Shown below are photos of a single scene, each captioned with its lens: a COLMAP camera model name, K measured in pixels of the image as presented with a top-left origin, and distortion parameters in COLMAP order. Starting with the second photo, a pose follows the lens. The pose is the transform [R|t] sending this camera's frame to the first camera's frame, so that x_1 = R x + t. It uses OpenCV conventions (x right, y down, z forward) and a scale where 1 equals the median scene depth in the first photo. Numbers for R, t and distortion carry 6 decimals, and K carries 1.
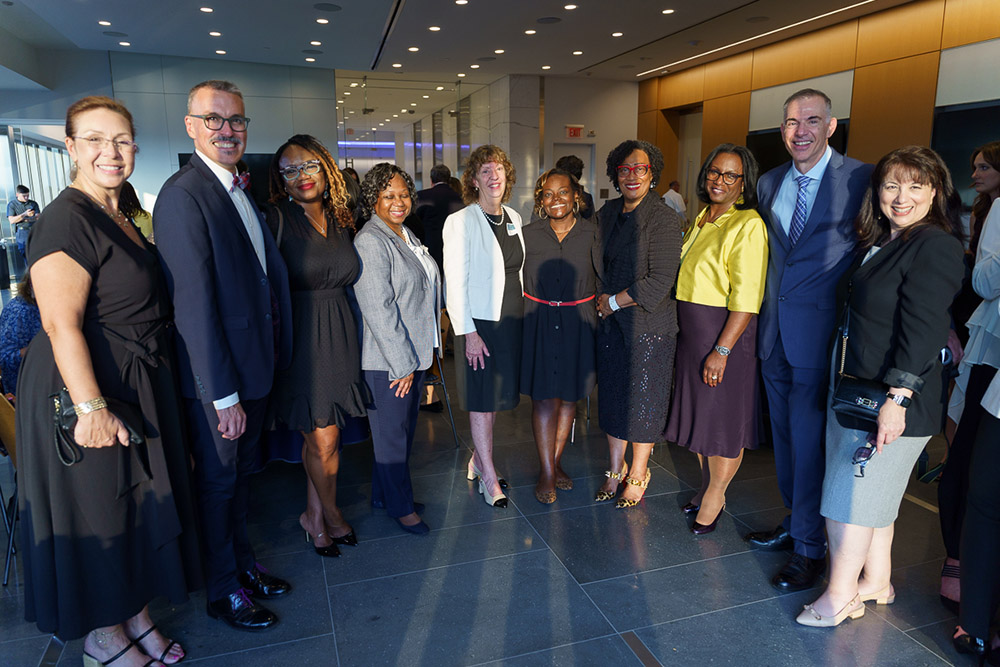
lens RADIAL K [[680.8, 0, 500.0], [0, 680.8, 333.5], [0, 0, 1]] dist [-0.004152, -0.003270]
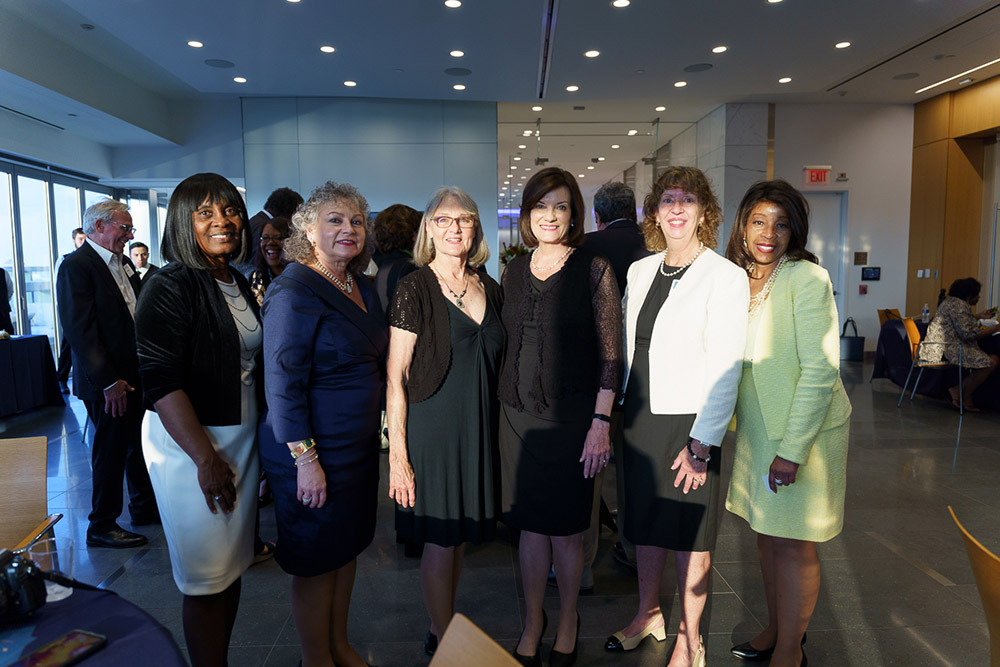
lens RADIAL K [[680.8, 0, 500.0], [0, 680.8, 333.5], [0, 0, 1]] dist [-0.004152, -0.003270]
pose [[0.961103, 0.020120, -0.275457, -0.013813], [-0.049281, 0.993831, -0.099355, -0.039926], [0.271758, 0.109065, 0.956165, 0.236319]]
